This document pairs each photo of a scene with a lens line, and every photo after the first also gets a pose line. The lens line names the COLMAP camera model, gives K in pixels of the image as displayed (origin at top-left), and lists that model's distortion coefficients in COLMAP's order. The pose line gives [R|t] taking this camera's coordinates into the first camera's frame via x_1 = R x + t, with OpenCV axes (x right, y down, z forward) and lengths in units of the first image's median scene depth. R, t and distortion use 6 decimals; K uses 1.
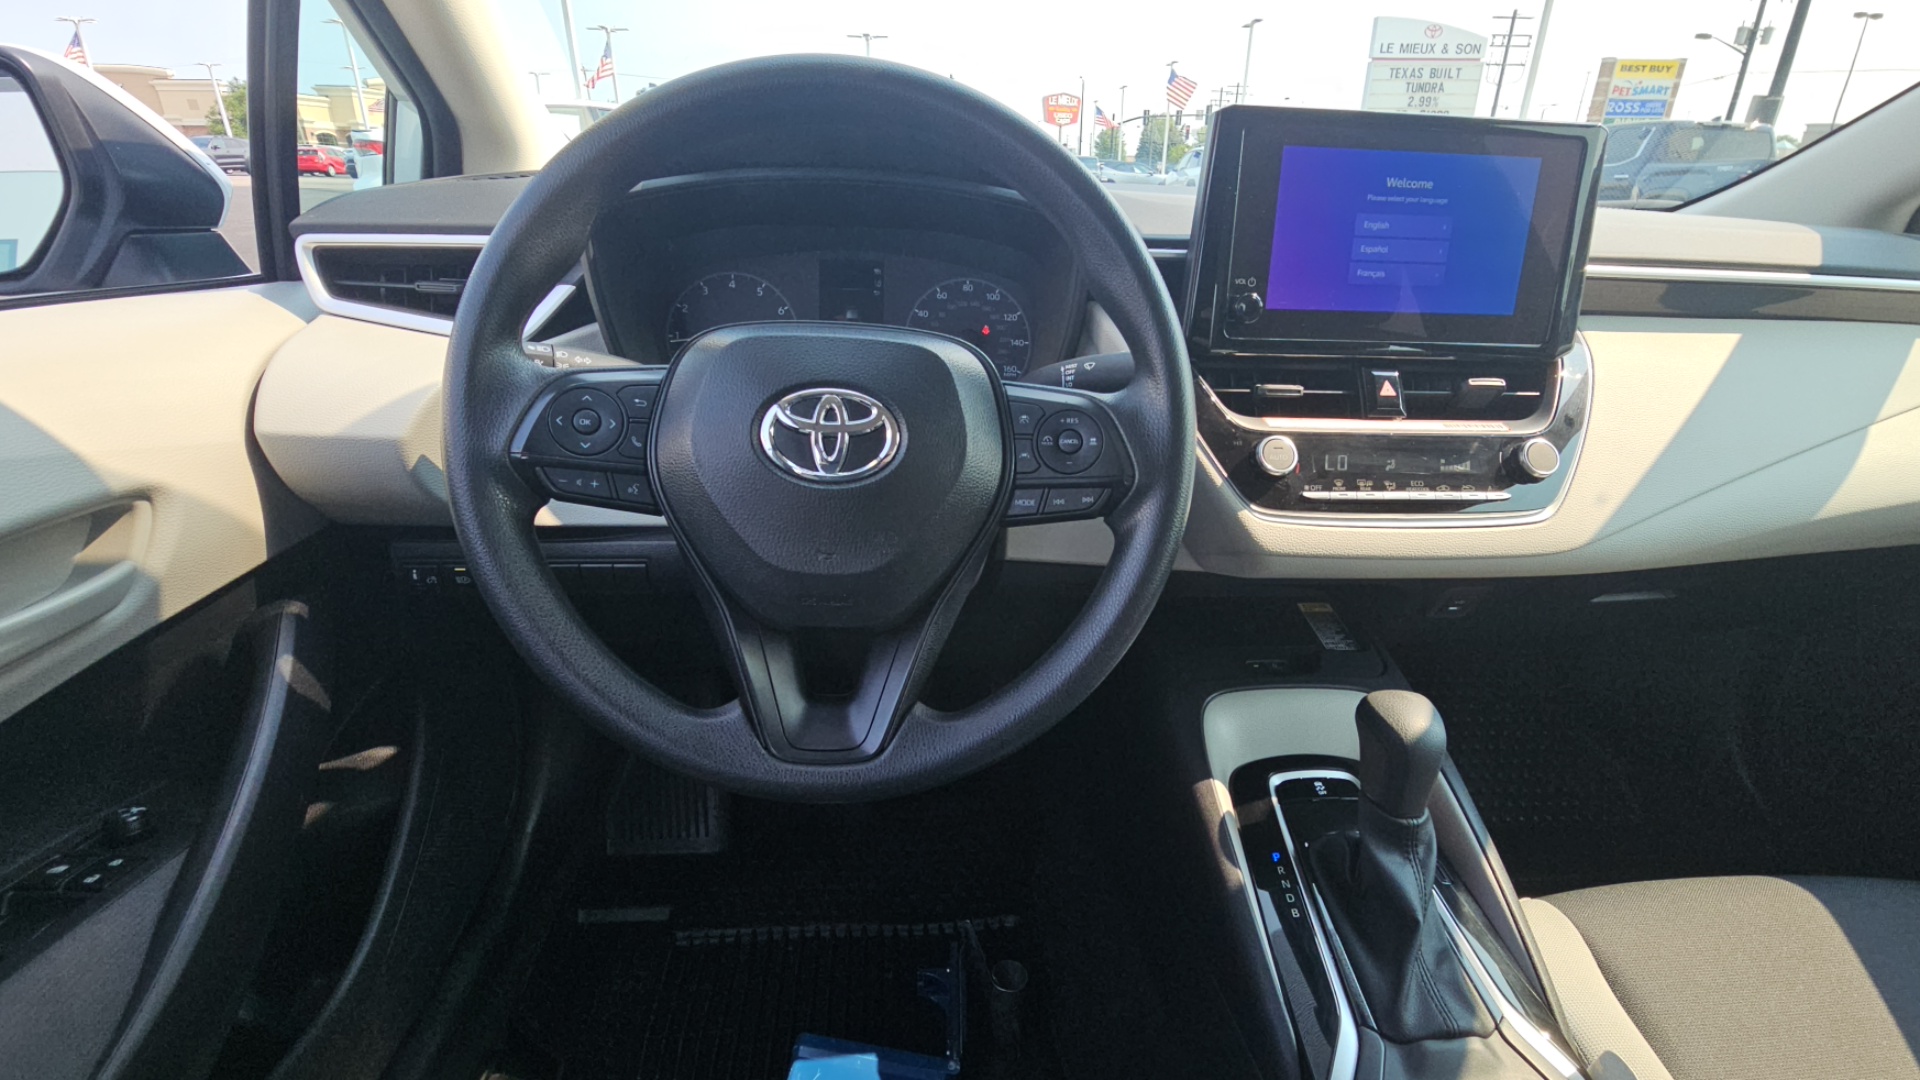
lens RADIAL K [[860.5, 0, 981.6], [0, 860.5, 546.0], [0, 0, 1]] dist [0.008311, -0.007337]
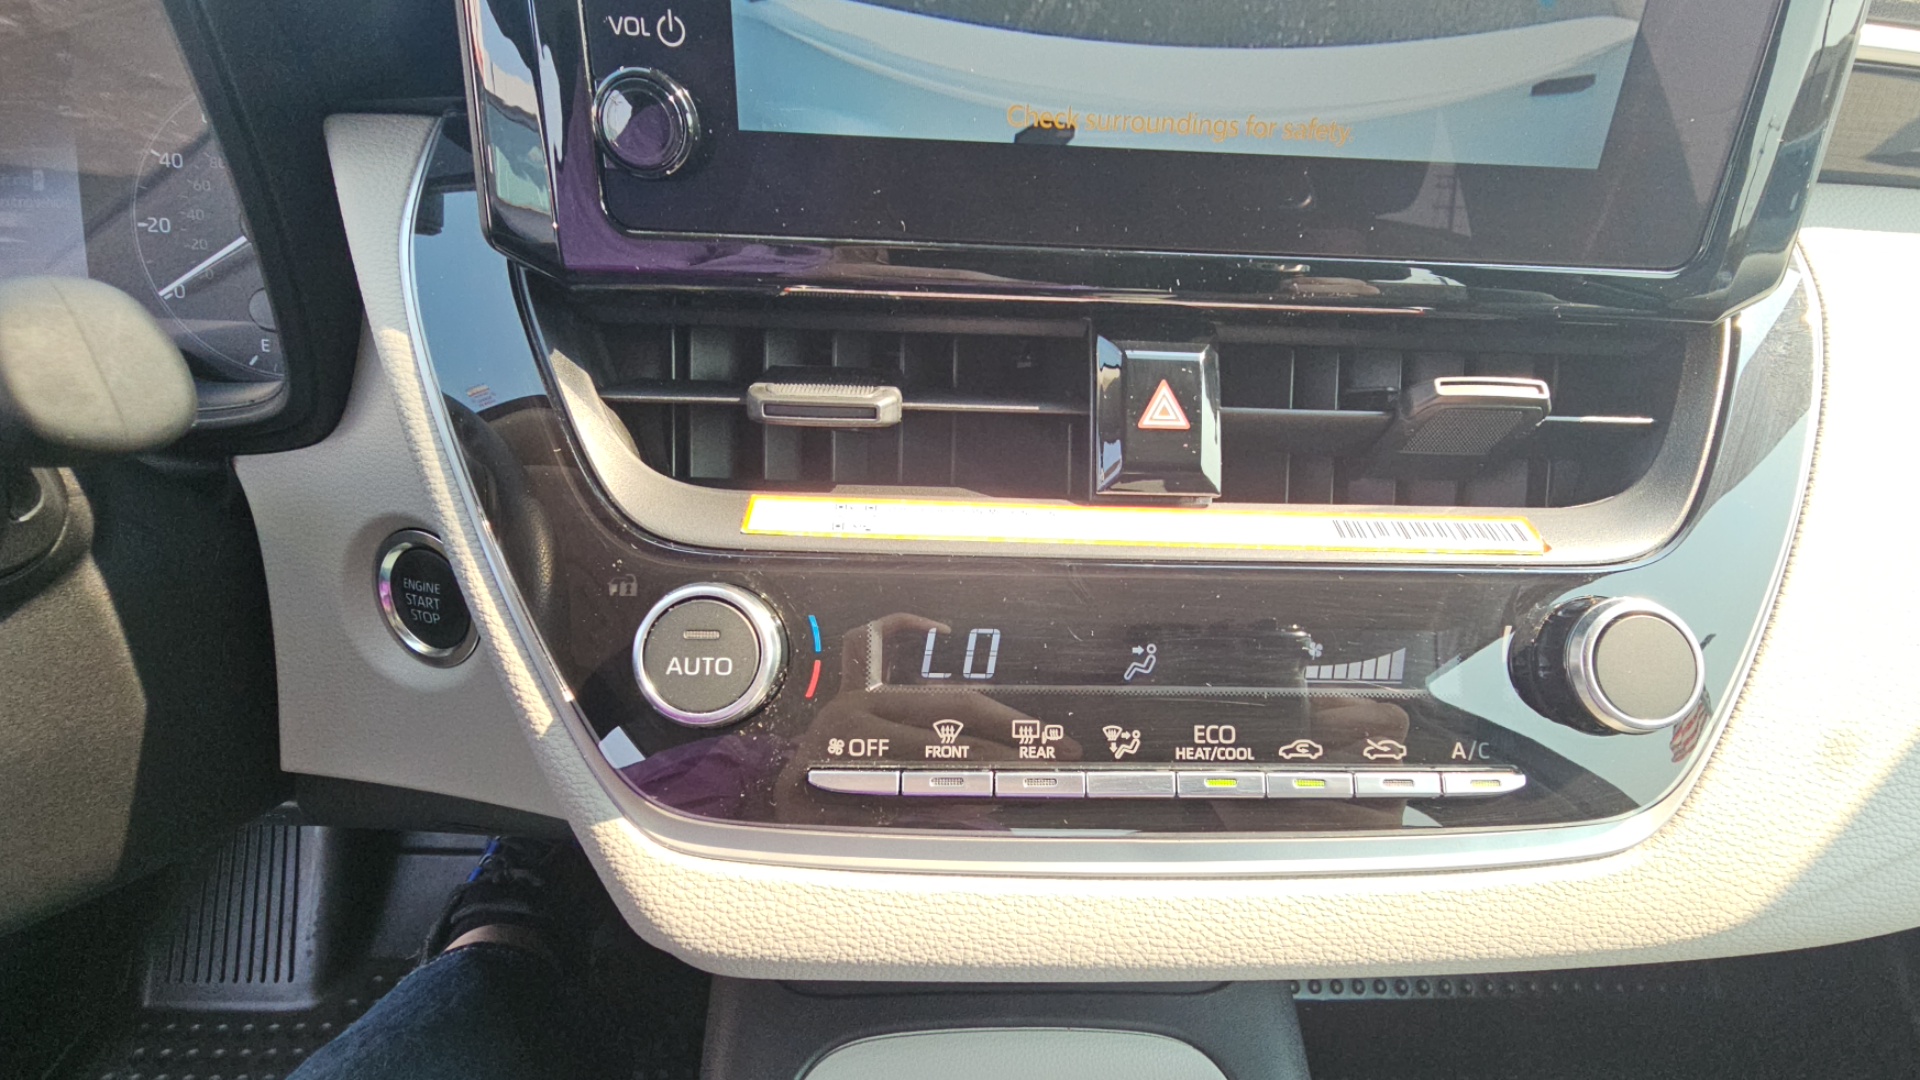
lens RADIAL K [[860.5, 0, 986.7], [0, 860.5, 538.6], [0, 0, 1]] dist [0.008311, -0.007337]
pose [[0.998704, 0.033455, -0.038353, 0.415477], [-0.029319, 0.994173, 0.103736, -0.163879], [0.041600, -0.102477, 0.993865, 0.672427]]
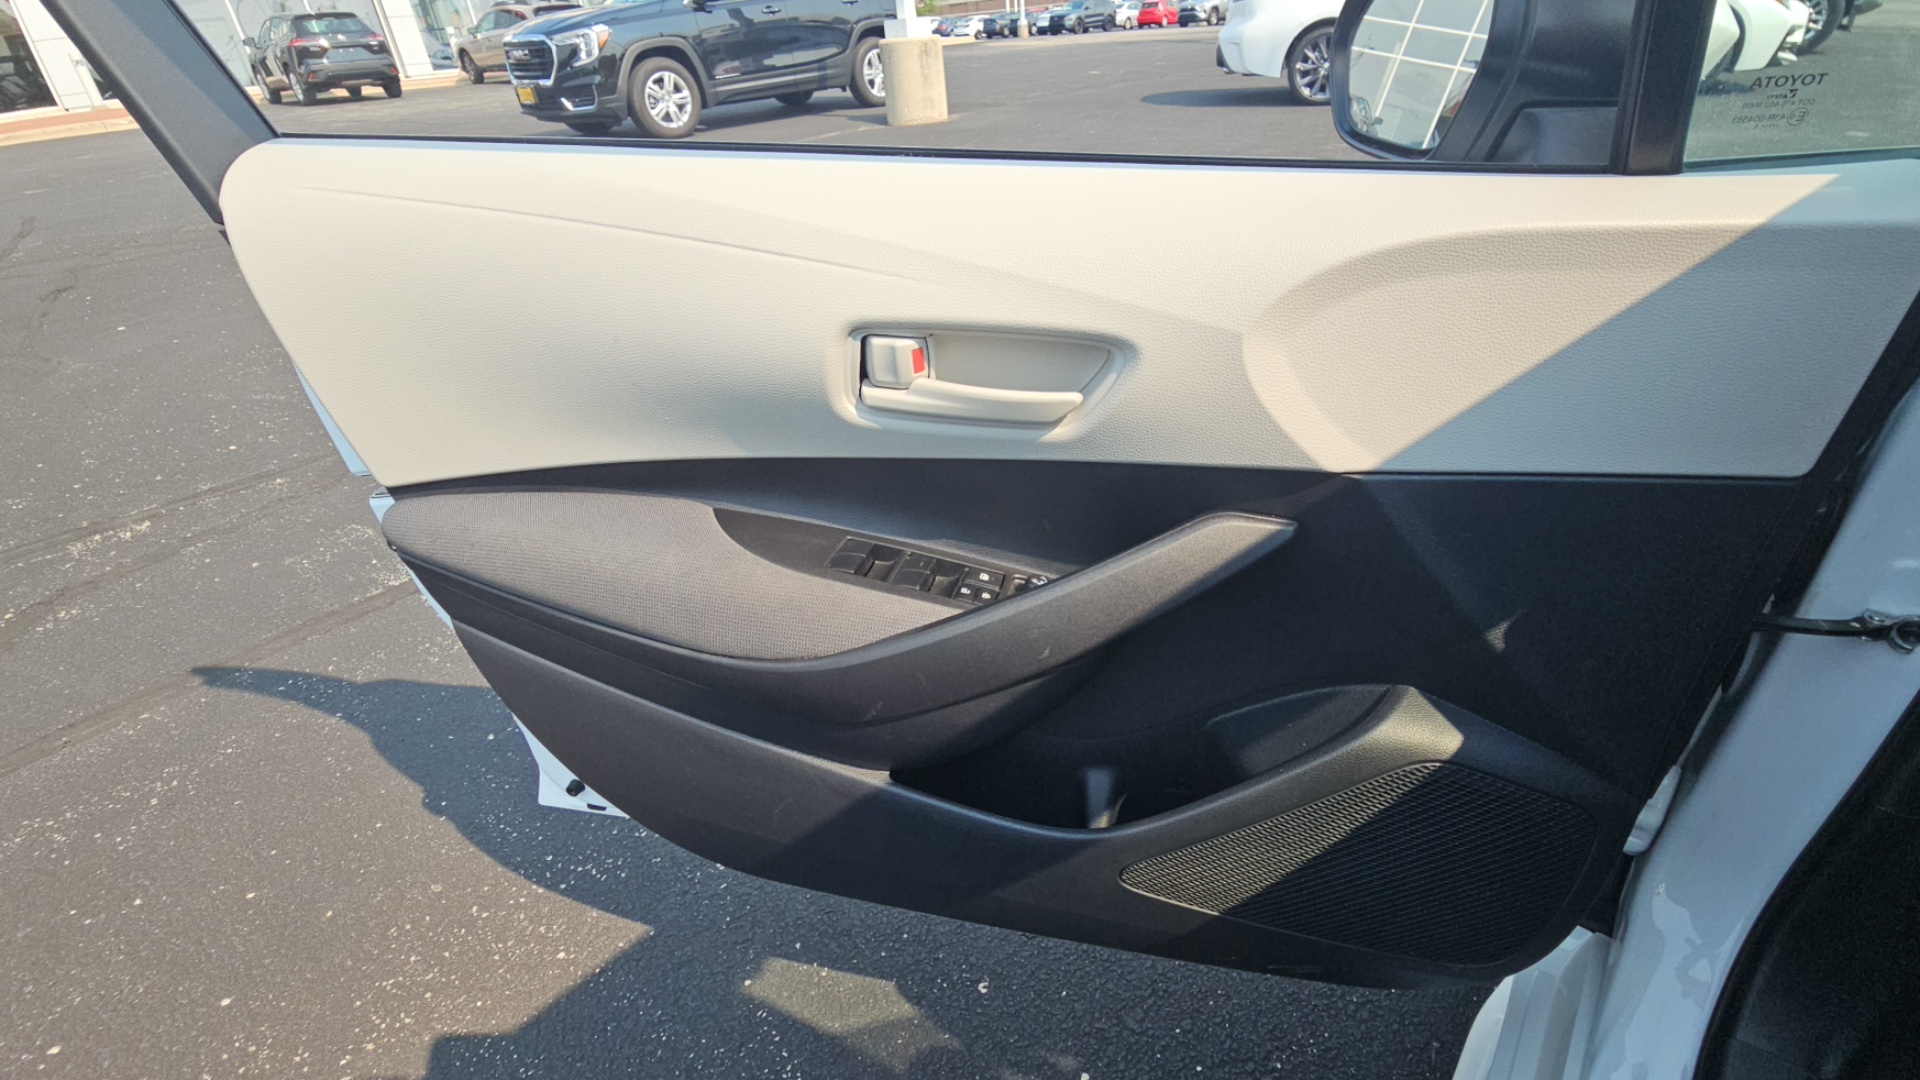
lens RADIAL K [[860.5, 0, 983.0], [0, 860.5, 546.1], [0, 0, 1]] dist [0.008311, -0.007337]
pose [[0.710010, 0.304393, -0.635005, -1.018759], [-0.202156, 0.951899, 0.230263, -0.106470], [0.674551, -0.035119, 0.737393, 0.142270]]
